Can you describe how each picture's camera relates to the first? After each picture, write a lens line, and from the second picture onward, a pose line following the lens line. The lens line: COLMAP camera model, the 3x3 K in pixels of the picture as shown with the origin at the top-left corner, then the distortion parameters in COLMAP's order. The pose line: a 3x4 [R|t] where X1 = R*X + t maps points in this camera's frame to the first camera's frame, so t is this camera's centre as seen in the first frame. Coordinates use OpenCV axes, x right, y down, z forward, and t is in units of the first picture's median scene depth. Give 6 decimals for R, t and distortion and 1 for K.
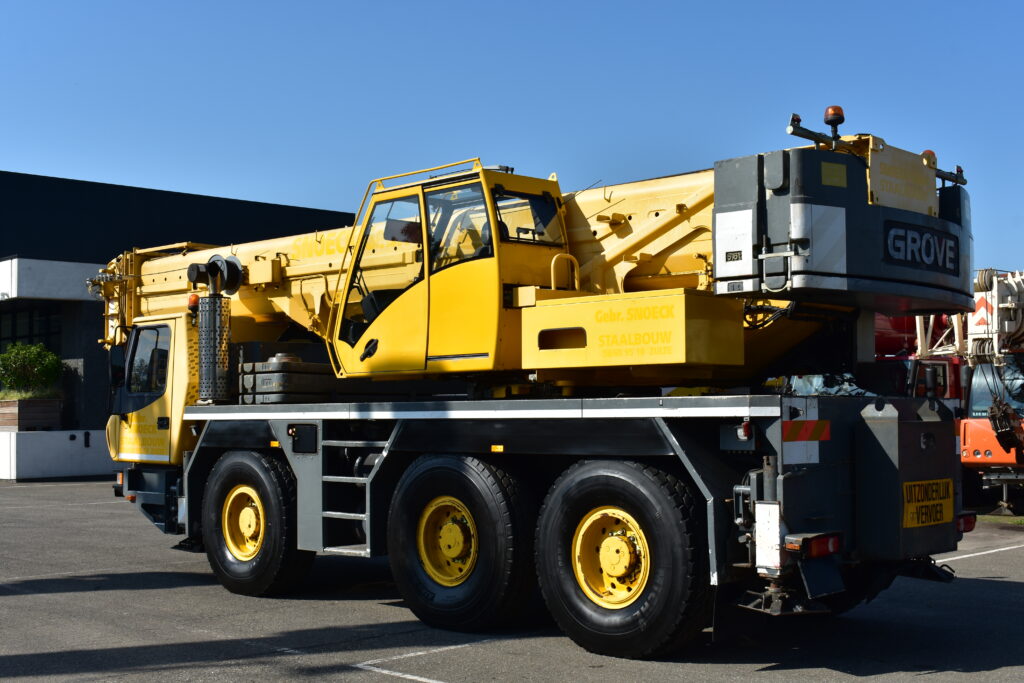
lens RADIAL K [[1288.2, 0, 512.0], [0, 1288.2, 341.5], [0, 0, 1]] dist [-0.020340, -0.022373]
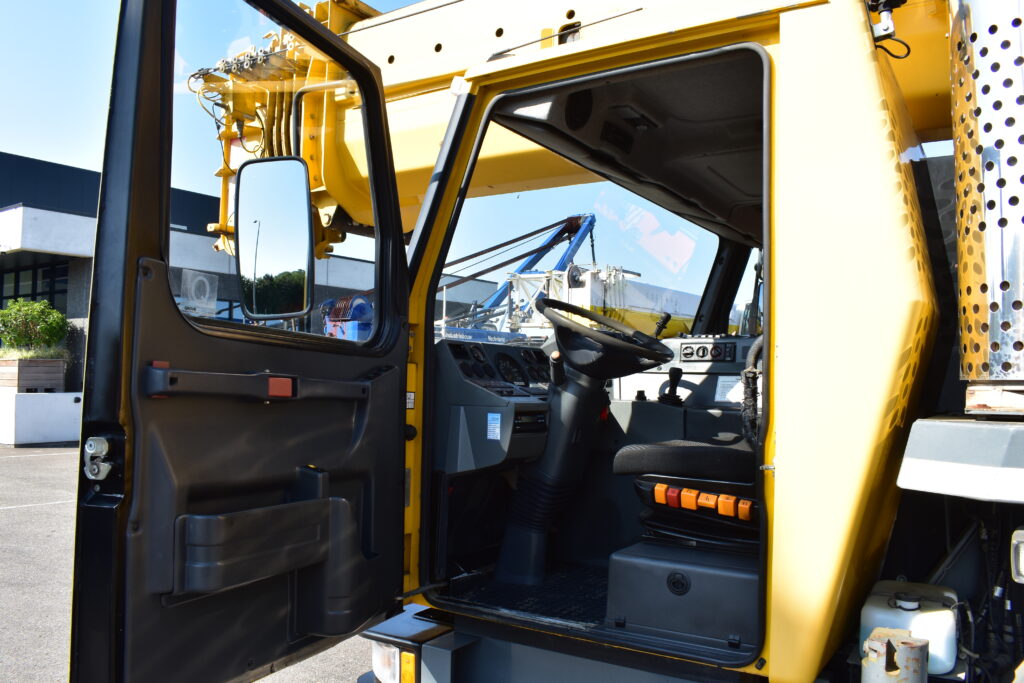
lens RADIAL K [[812.1, 0, 512.0], [0, 812.1, 341.5], [0, 0, 1]] dist [-0.070475, -0.001238]
pose [[0.981702, 0.029272, 0.188161, -0.474722], [-0.031129, 0.999491, 0.006922, 0.059584], [-0.187862, -0.012653, 0.982114, 1.244343]]
